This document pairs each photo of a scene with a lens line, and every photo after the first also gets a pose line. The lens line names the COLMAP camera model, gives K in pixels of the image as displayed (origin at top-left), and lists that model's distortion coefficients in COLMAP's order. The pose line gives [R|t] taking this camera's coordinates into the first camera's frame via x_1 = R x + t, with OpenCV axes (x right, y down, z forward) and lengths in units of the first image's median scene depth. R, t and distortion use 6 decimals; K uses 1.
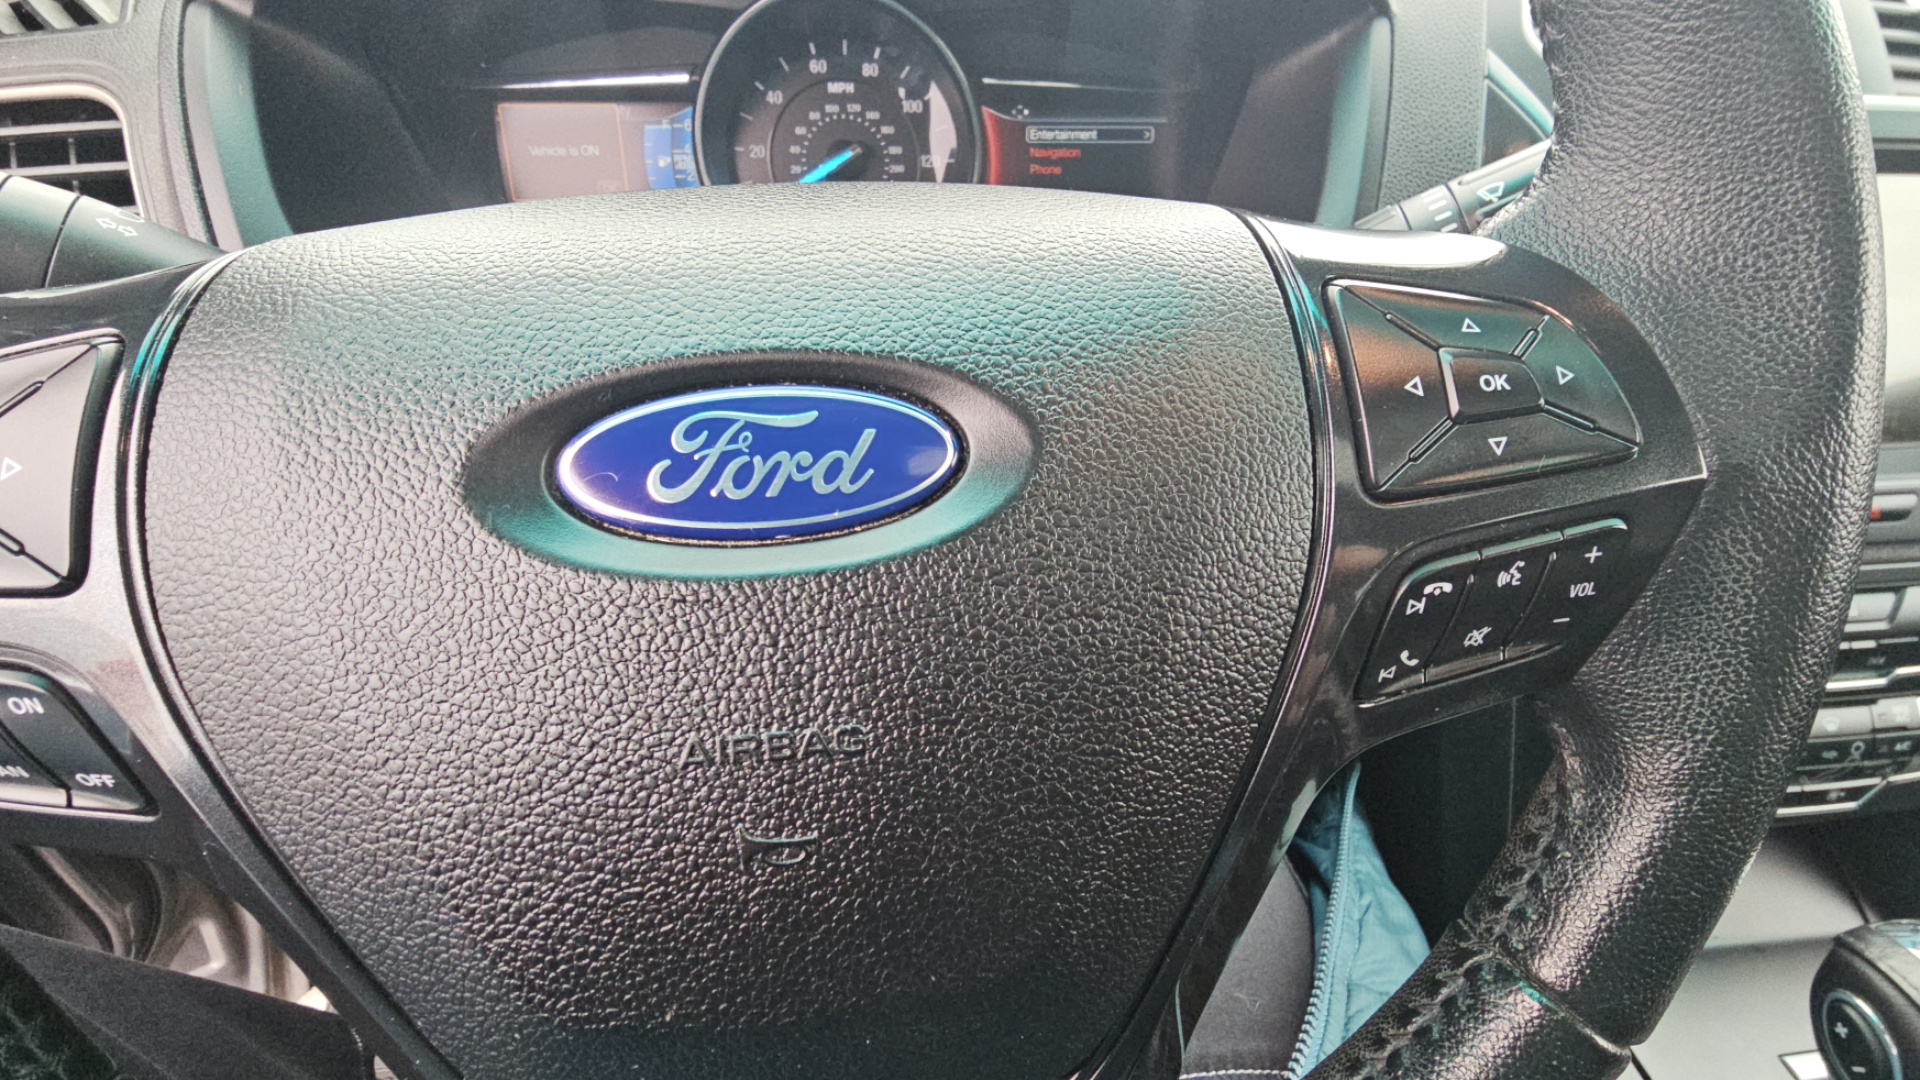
lens RADIAL K [[856.4, 0, 982.1], [0, 856.4, 547.8], [0, 0, 1]] dist [0.010520, -0.007007]
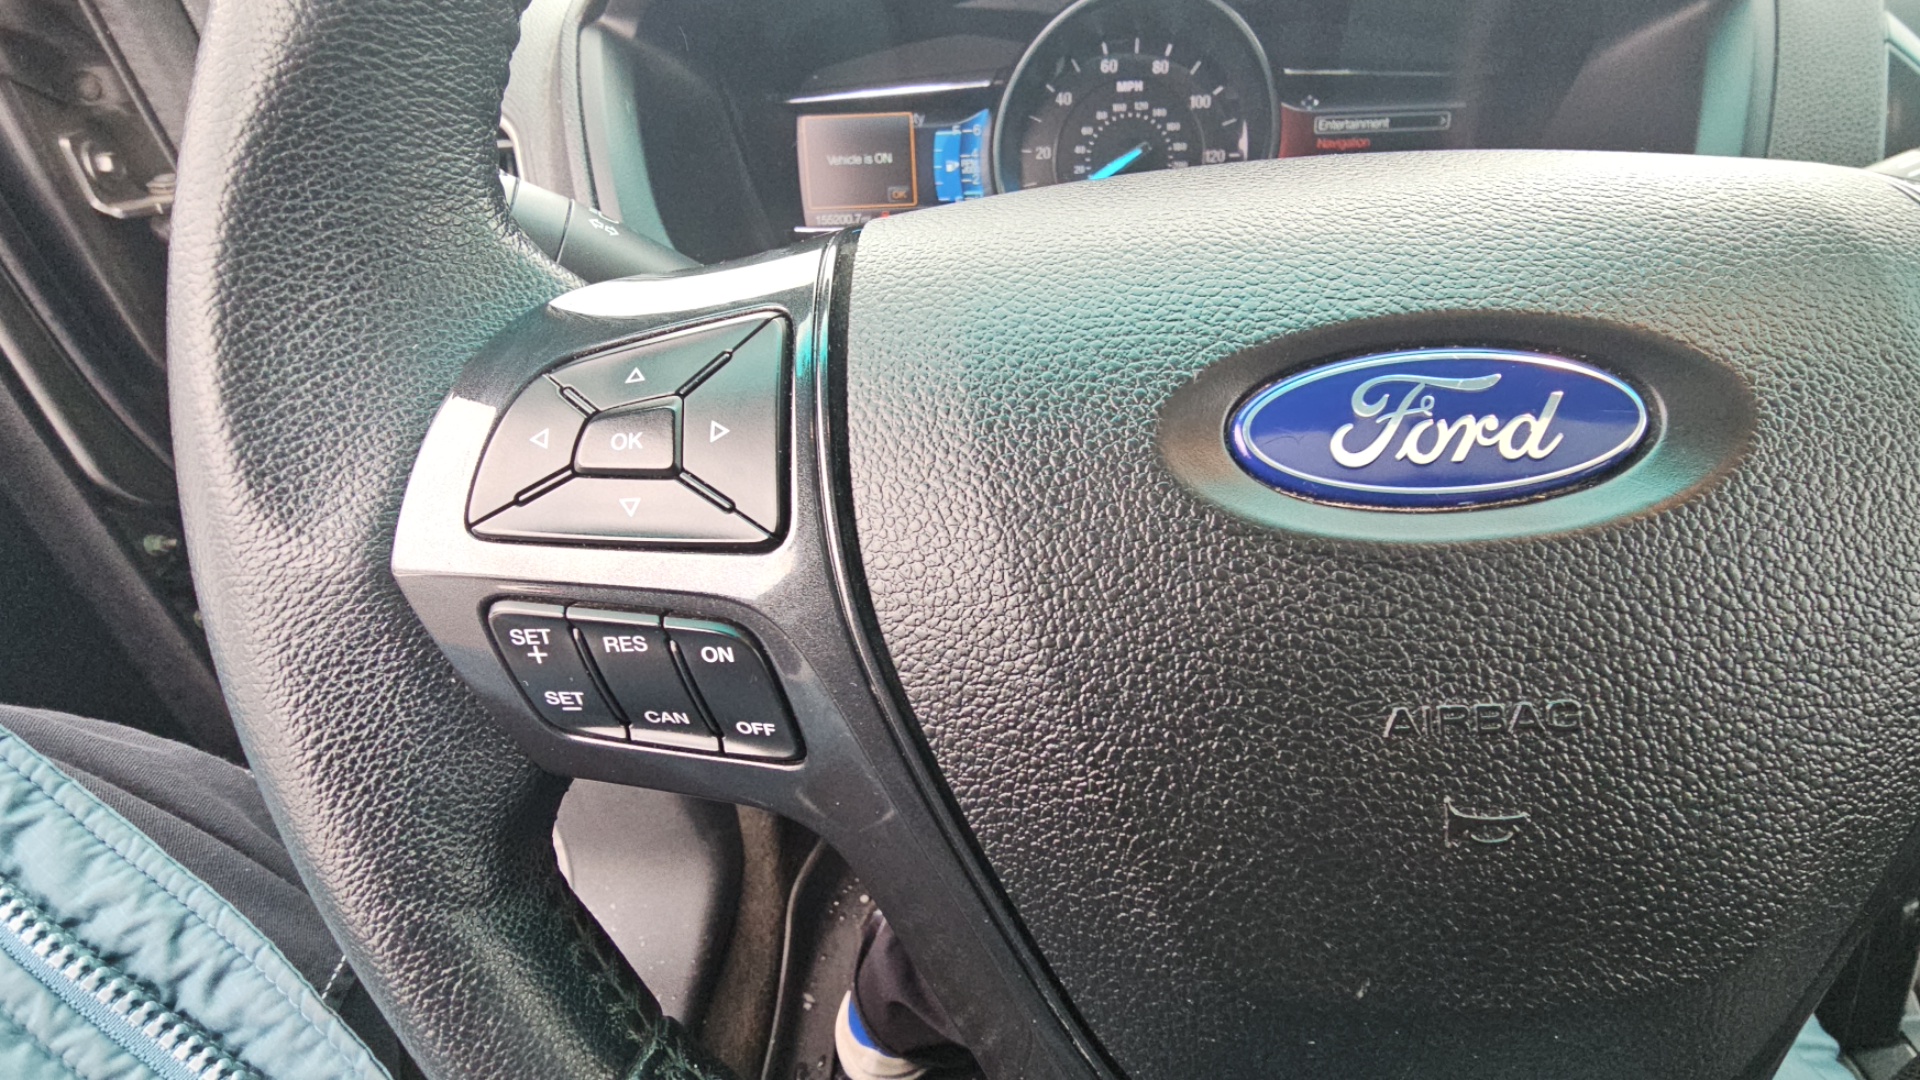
lens RADIAL K [[856.4, 0, 982.1], [0, 856.4, 547.8], [0, 0, 1]] dist [0.010520, -0.007007]
pose [[0.993149, 0.015619, -0.115802, -0.643964], [-0.017249, 0.999766, -0.013091, 0.057421], [0.115571, 0.014999, 0.993186, -0.022319]]
